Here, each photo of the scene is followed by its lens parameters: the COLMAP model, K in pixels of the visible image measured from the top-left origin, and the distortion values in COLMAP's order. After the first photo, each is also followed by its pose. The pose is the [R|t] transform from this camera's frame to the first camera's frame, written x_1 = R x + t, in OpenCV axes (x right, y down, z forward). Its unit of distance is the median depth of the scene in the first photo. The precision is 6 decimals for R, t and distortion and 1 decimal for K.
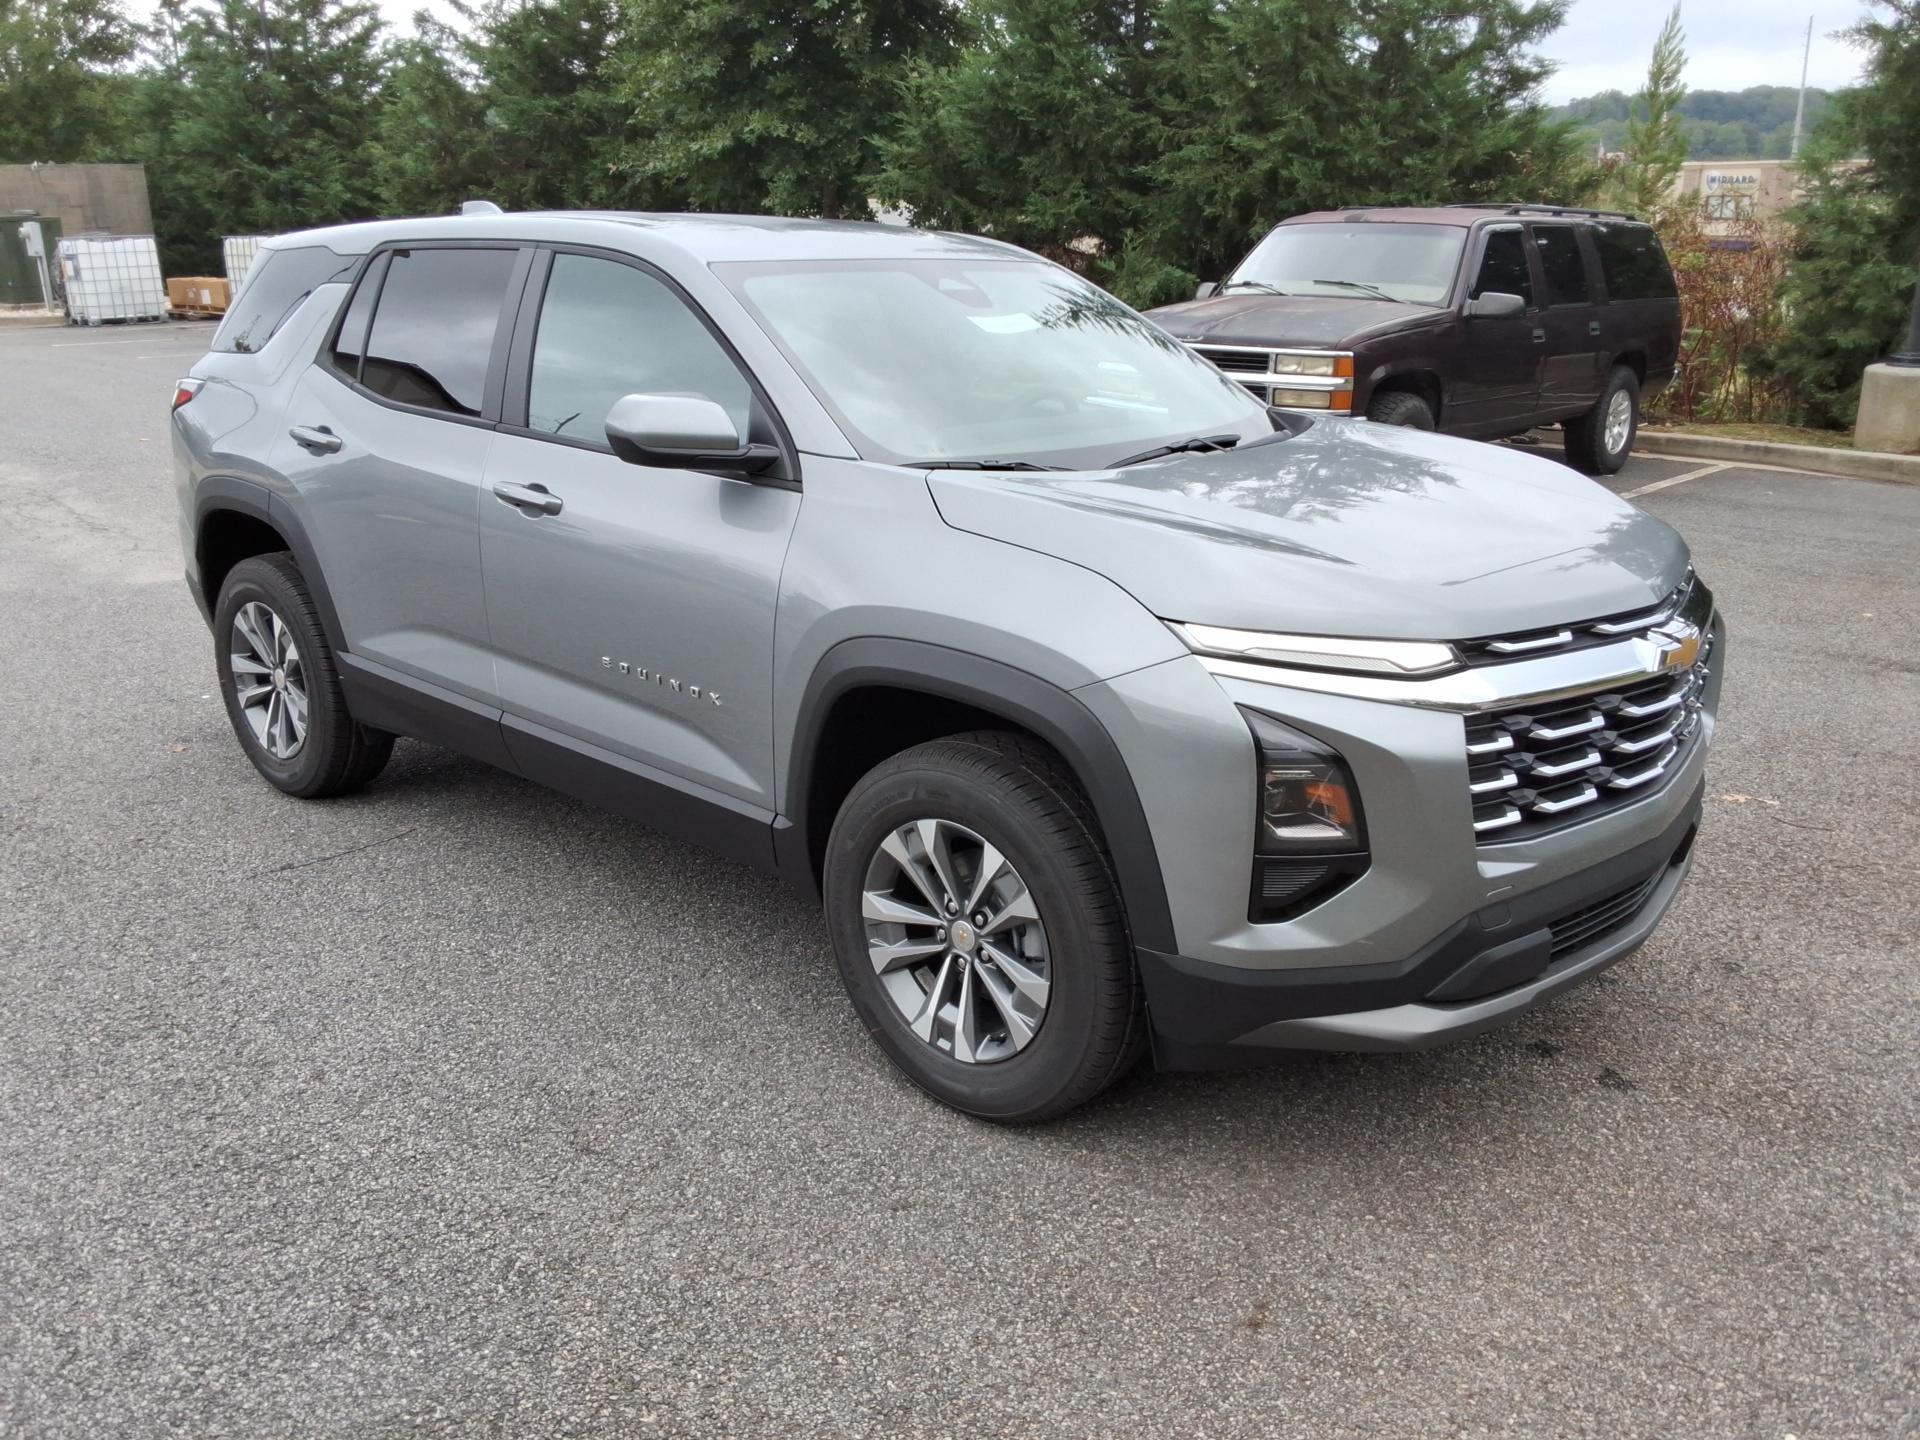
lens RADIAL K [[1531.0, 0, 973.8], [0, 1531.0, 705.7], [0, 0, 1]] dist [0.098288, -0.147350]
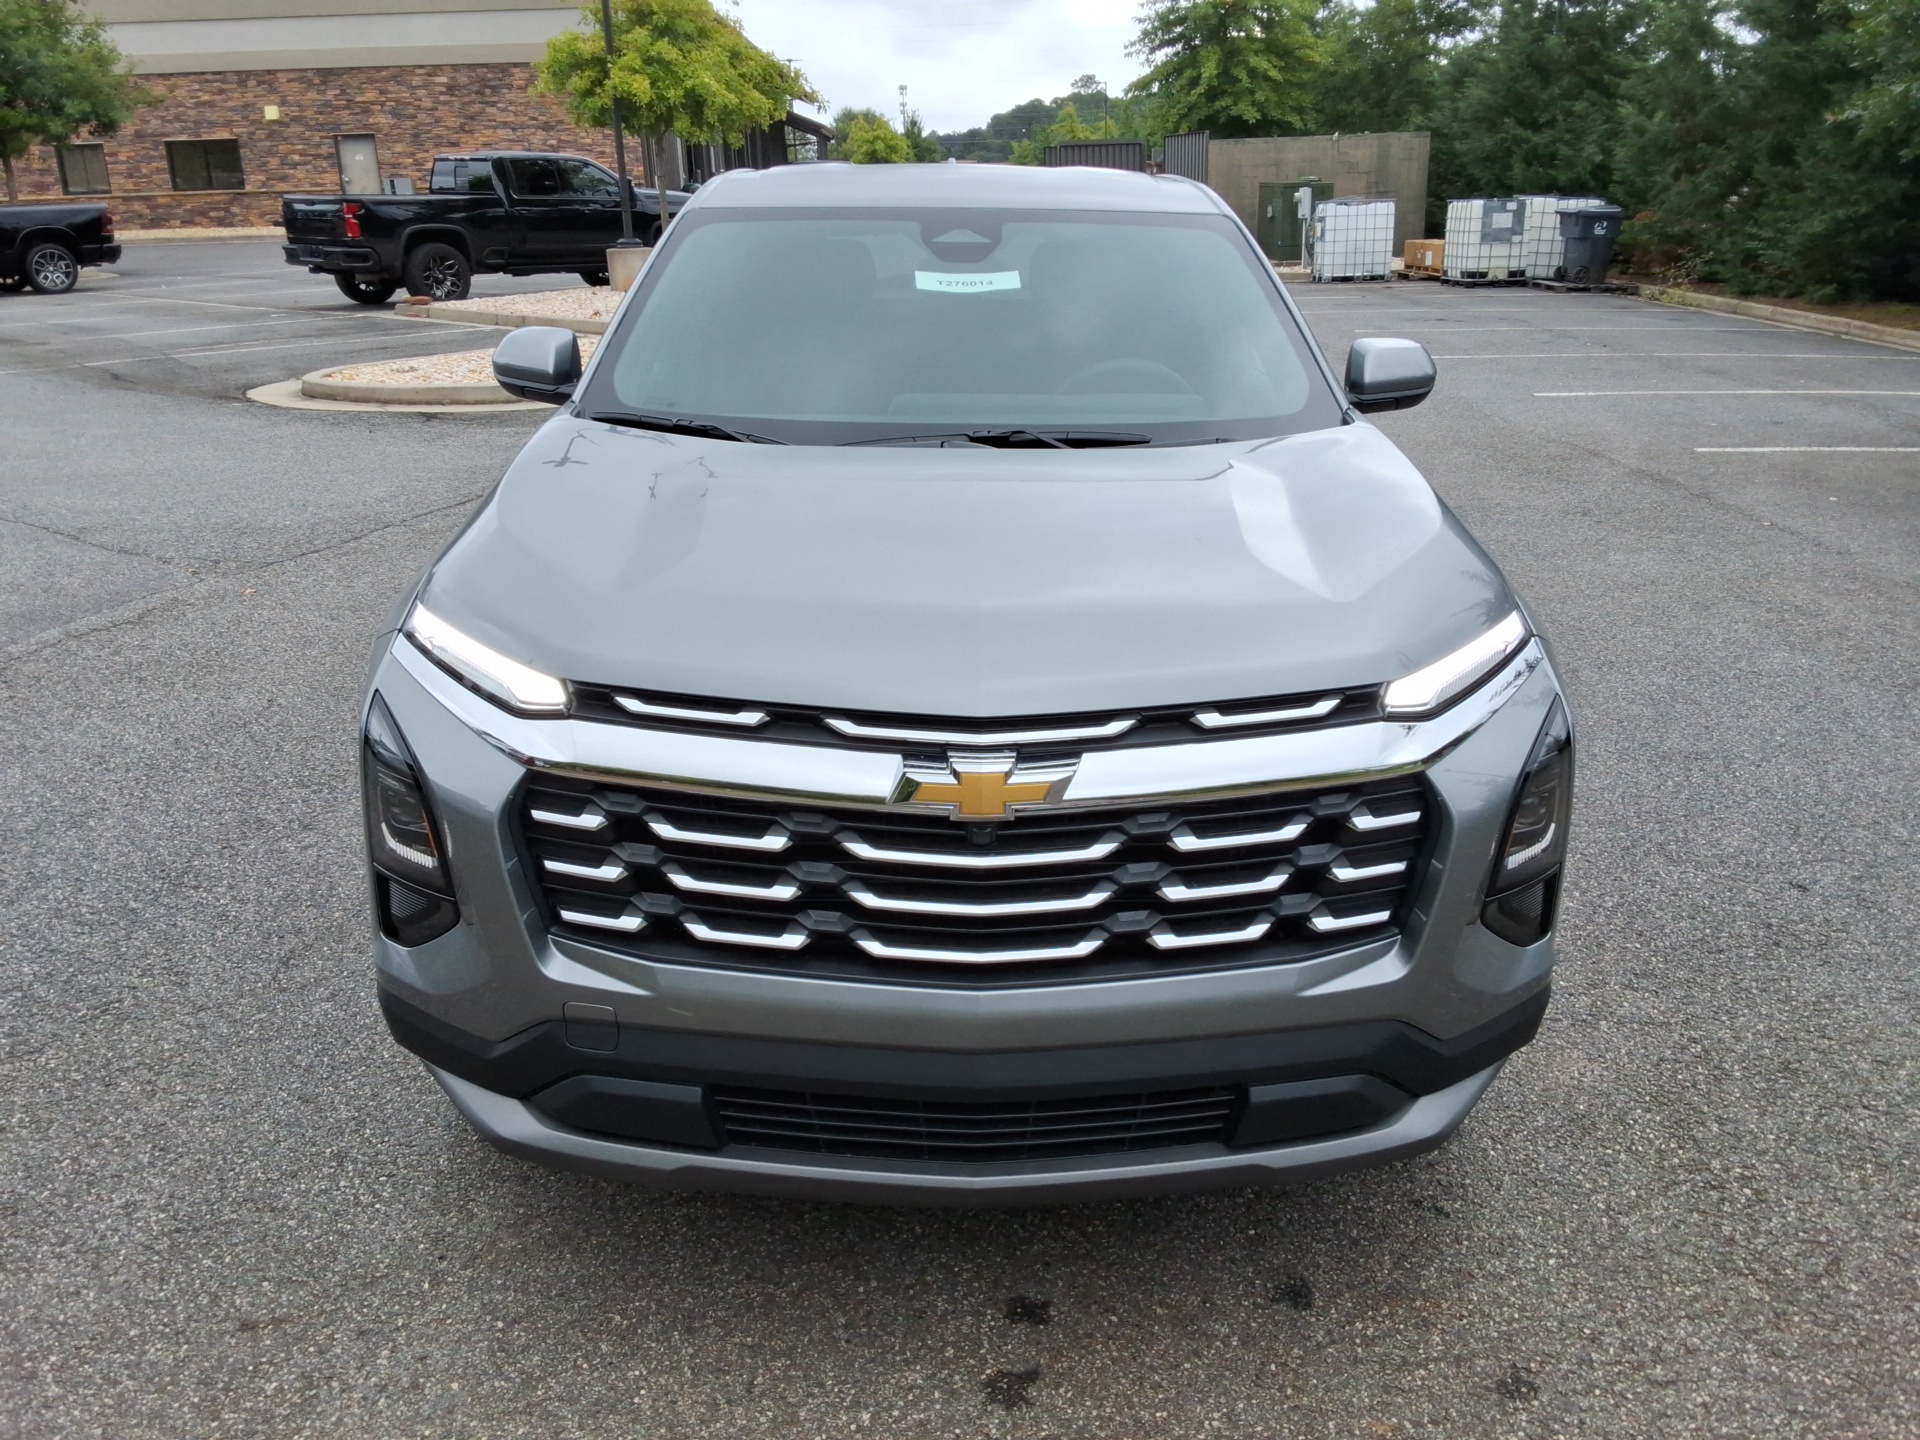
lens RADIAL K [[1531.0, 0, 973.8], [0, 1531.0, 705.7], [0, 0, 1]] dist [0.098288, -0.147350]
pose [[0.684435, 0.226616, -0.692961, 0.095430], [-0.212387, 0.971217, 0.107839, -0.015072], [0.697453, 0.073368, 0.712865, 0.054562]]
